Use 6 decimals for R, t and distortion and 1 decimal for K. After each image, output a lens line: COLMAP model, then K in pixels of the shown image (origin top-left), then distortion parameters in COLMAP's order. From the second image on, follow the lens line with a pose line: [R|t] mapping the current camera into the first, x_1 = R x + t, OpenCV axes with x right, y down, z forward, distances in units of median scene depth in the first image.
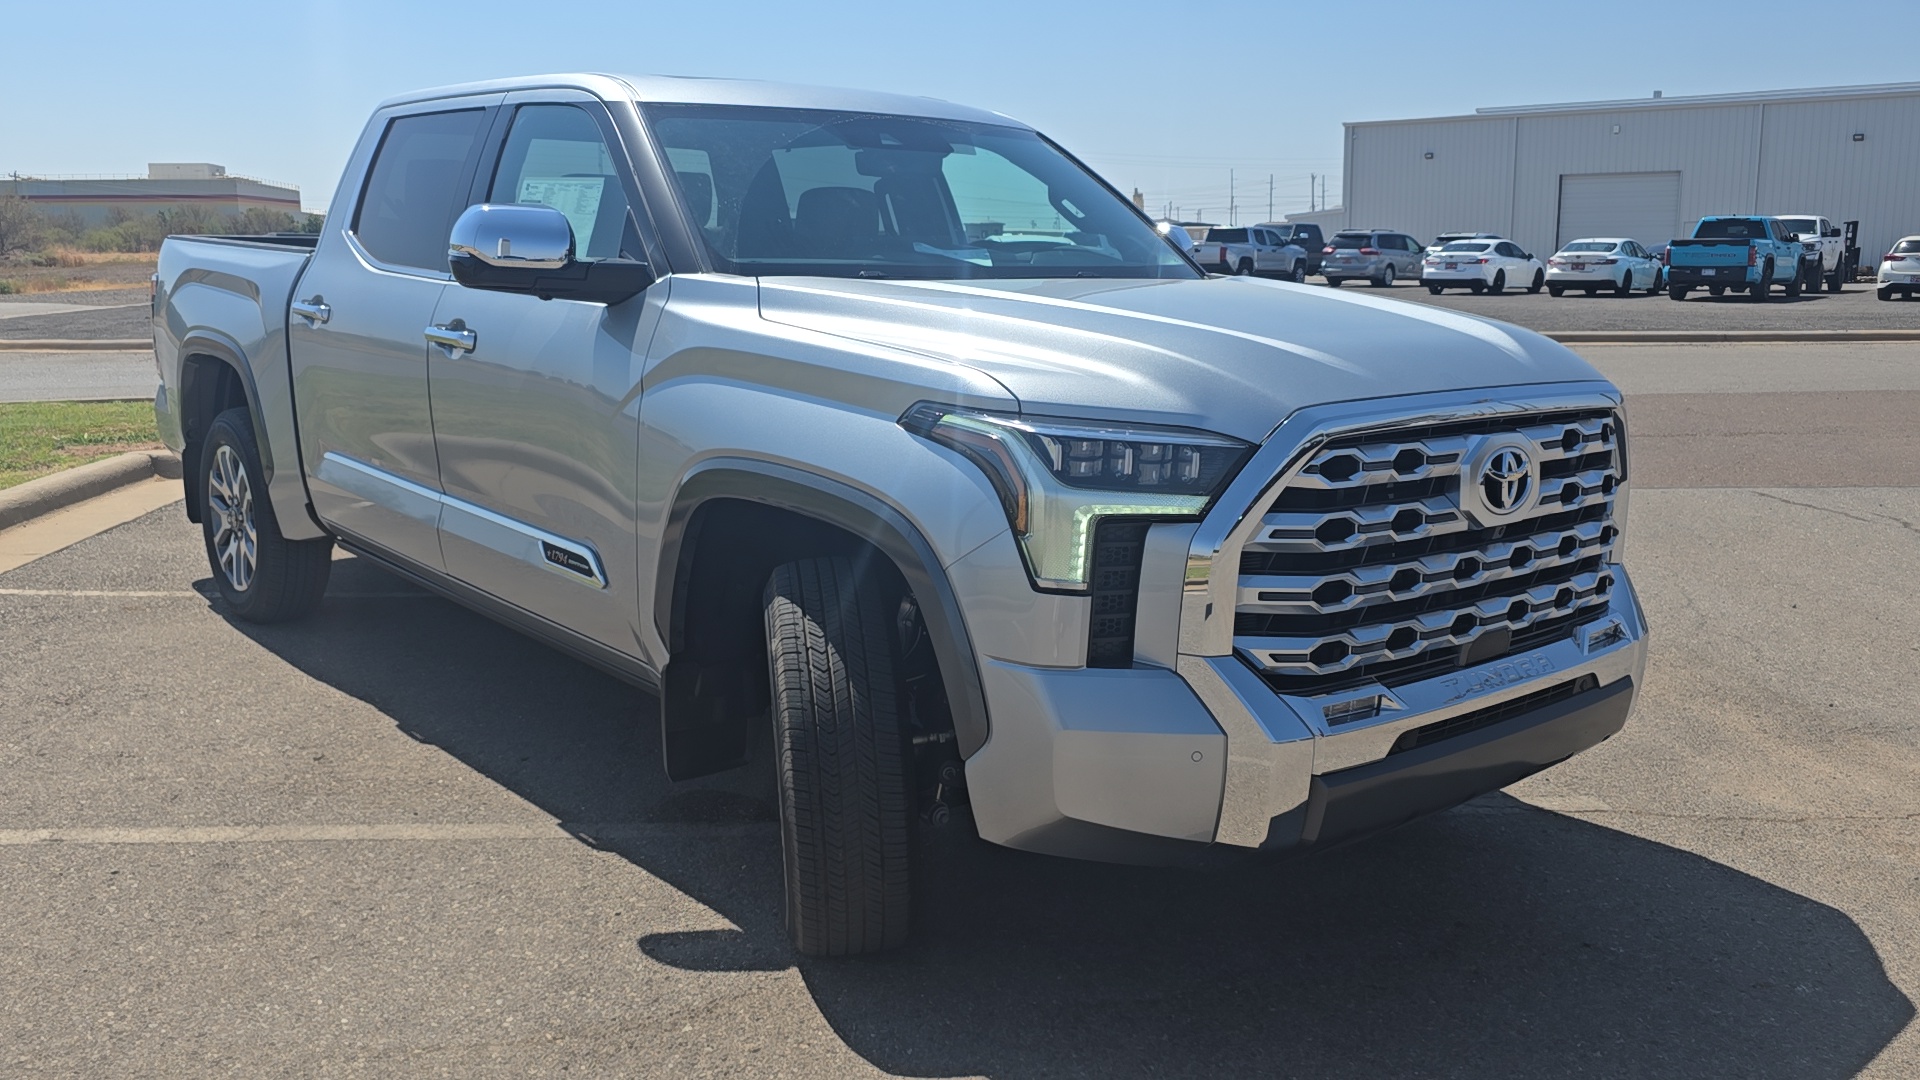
lens RADIAL K [[1599.4, 0, 946.7], [0, 1599.4, 442.7], [0, 0, 1]] dist [0.013379, -0.004403]
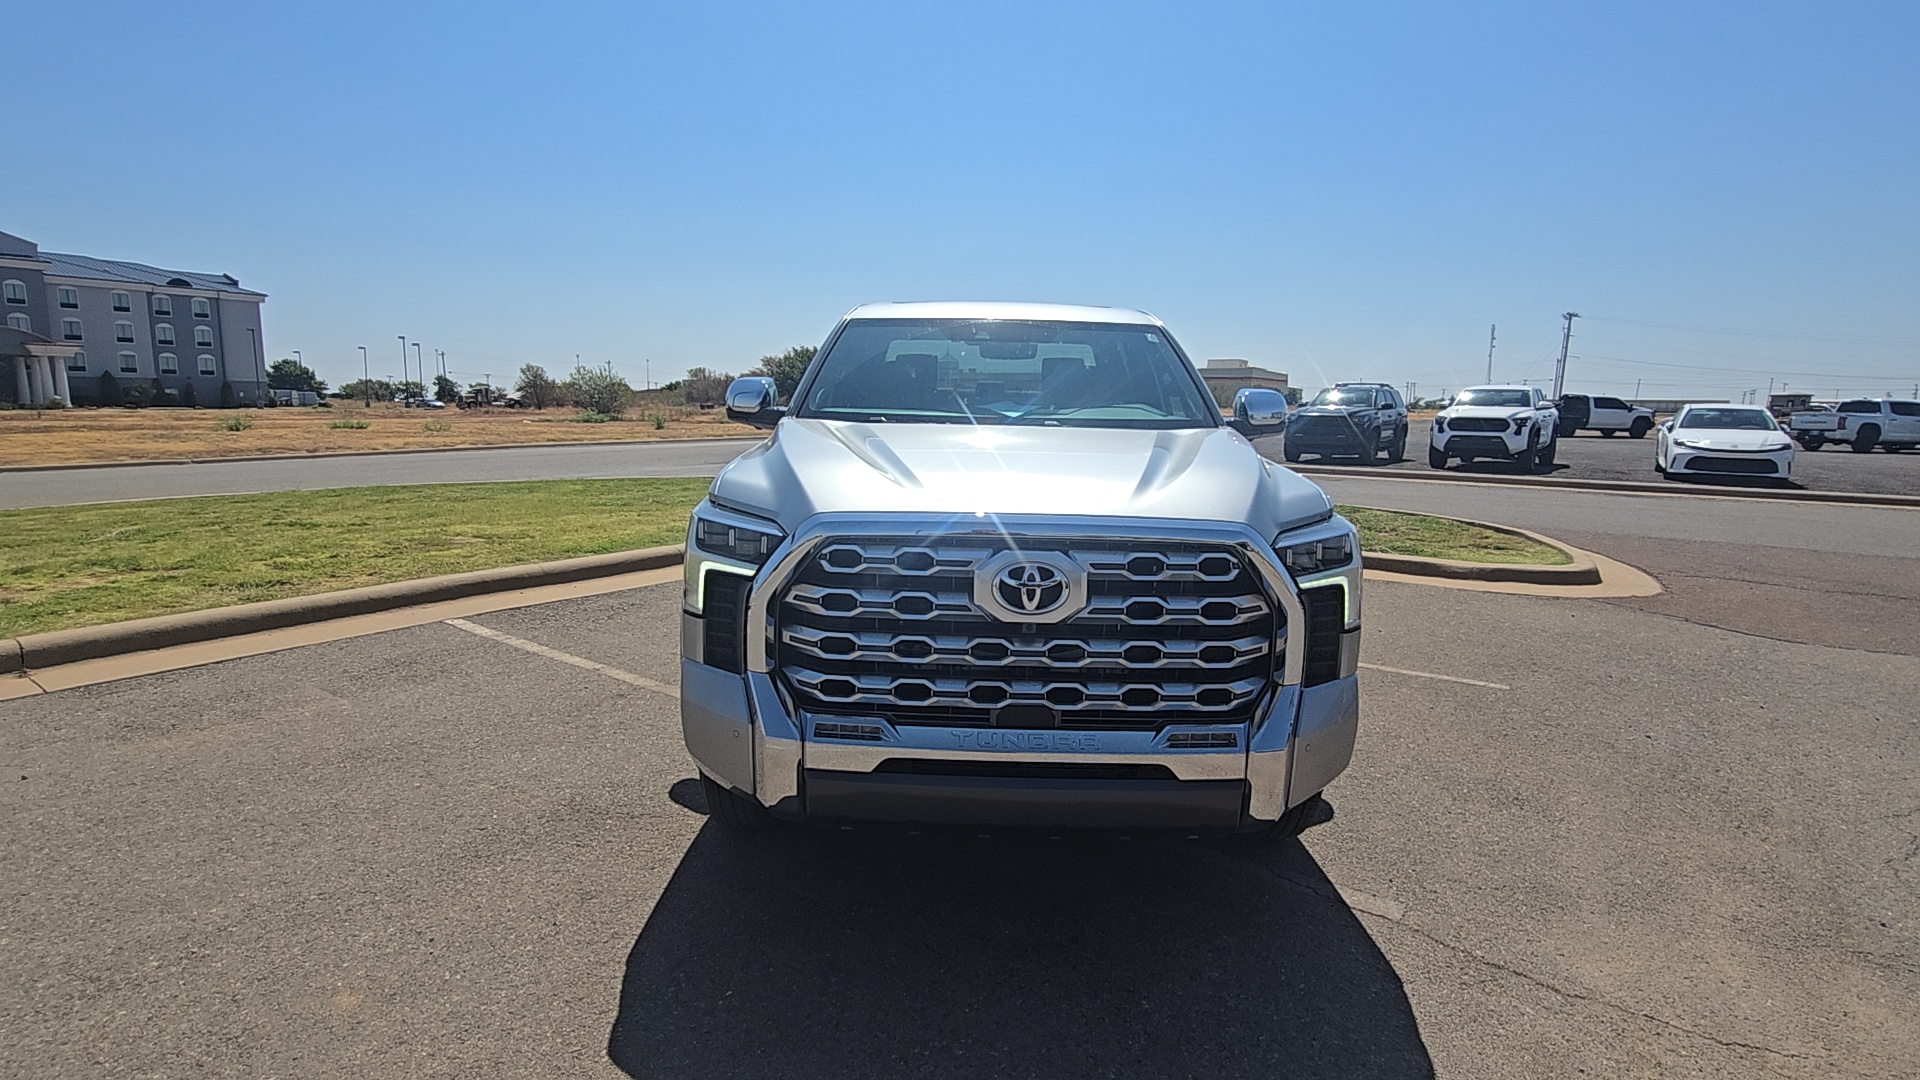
lens RADIAL K [[965.3, 0, 959.2], [0, 965.3, 492.8], [0, 0, 1]] dist [-0.000622, 0.000731]
pose [[0.760033, 0.072819, -0.645793, 0.660883], [-0.094609, 0.995514, 0.000907, -0.039878], [0.642962, 0.060408, 0.763512, 0.307865]]
